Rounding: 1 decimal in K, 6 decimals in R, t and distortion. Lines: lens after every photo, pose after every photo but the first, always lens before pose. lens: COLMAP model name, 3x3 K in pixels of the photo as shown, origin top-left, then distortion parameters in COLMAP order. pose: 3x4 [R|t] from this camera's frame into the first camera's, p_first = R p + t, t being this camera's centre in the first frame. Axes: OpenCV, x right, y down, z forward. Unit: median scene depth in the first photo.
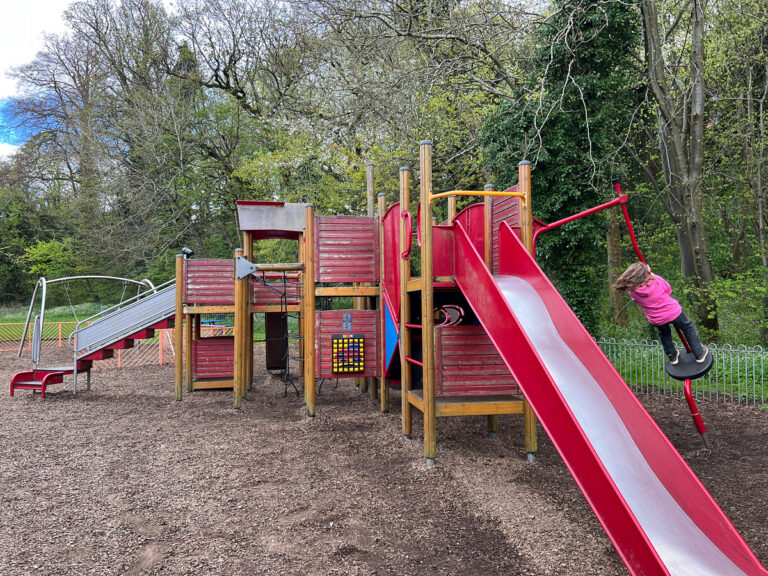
lens RADIAL K [[600.9, 0, 384.0], [0, 600.9, 251.9], [0, 0, 1]] dist [0.052135, -0.048753]
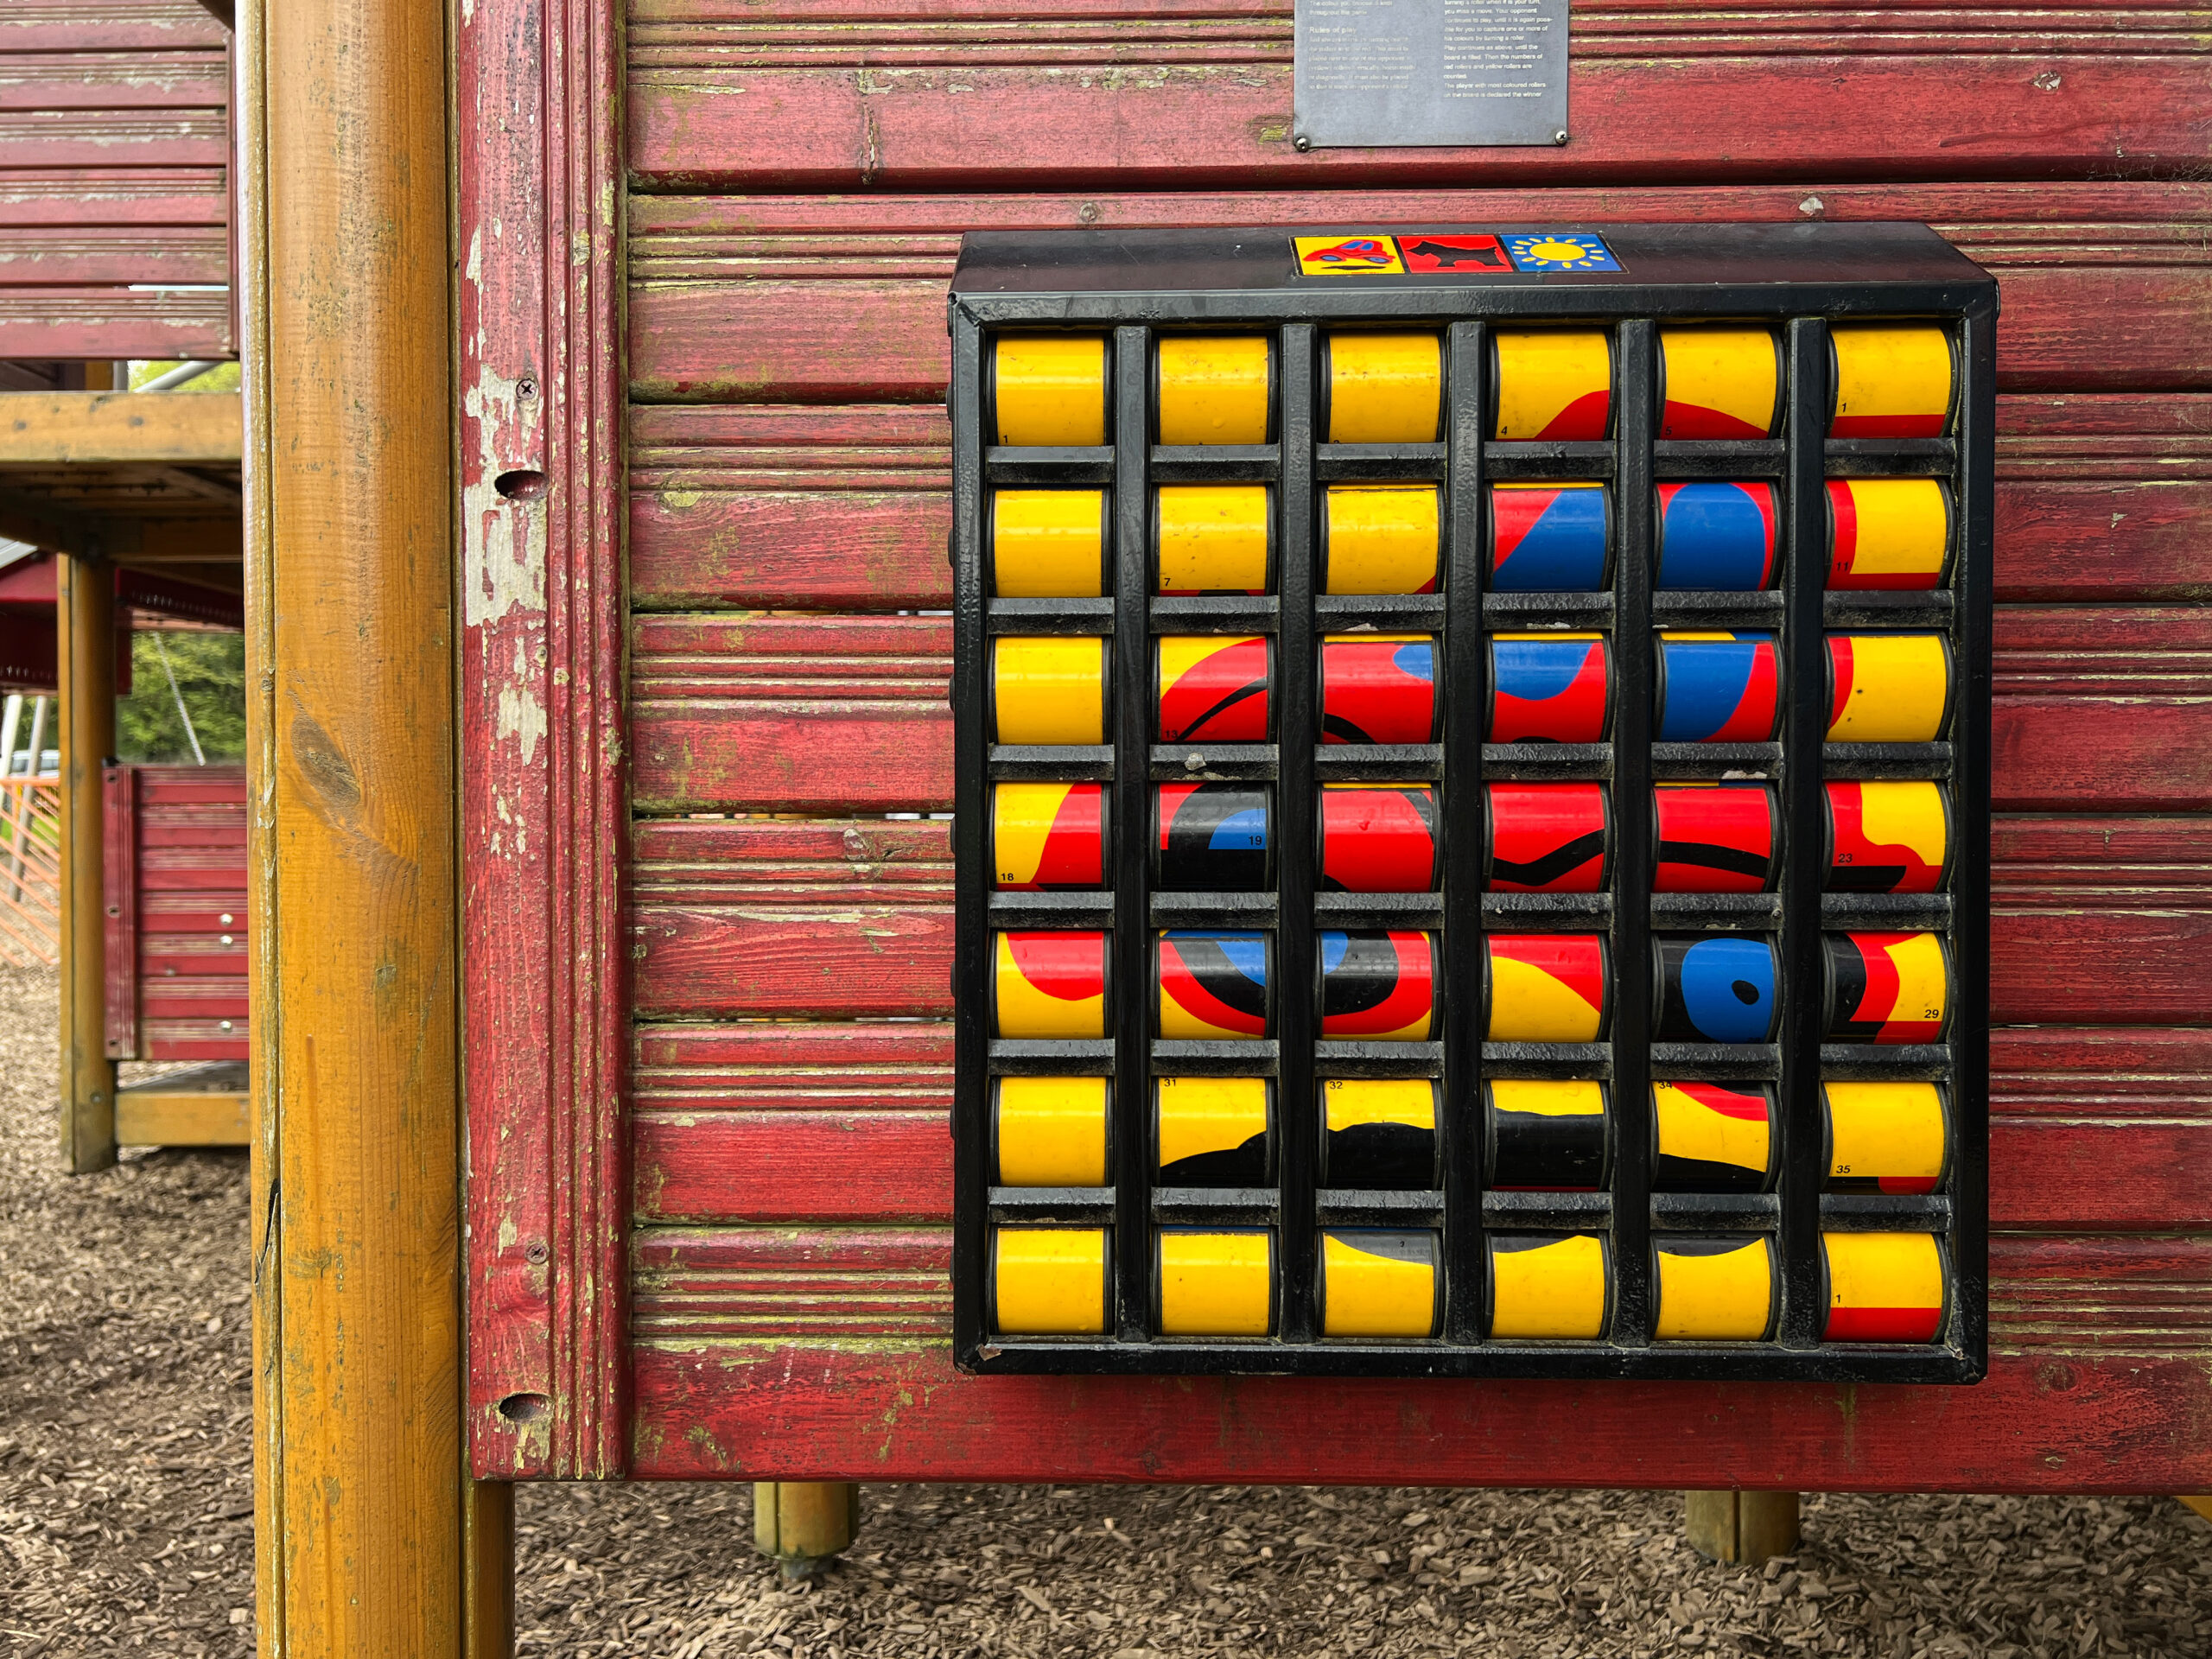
lens RADIAL K [[1730.8, 0, 1095.6], [0, 1730.8, 831.8], [0, 0, 1]] dist [0.052135, -0.048753]
pose [[0.982271, 0.017819, -0.186619, -0.060905], [0.002467, 0.994158, 0.107910, 0.160898], [0.187452, -0.106457, 0.976488, 0.904504]]
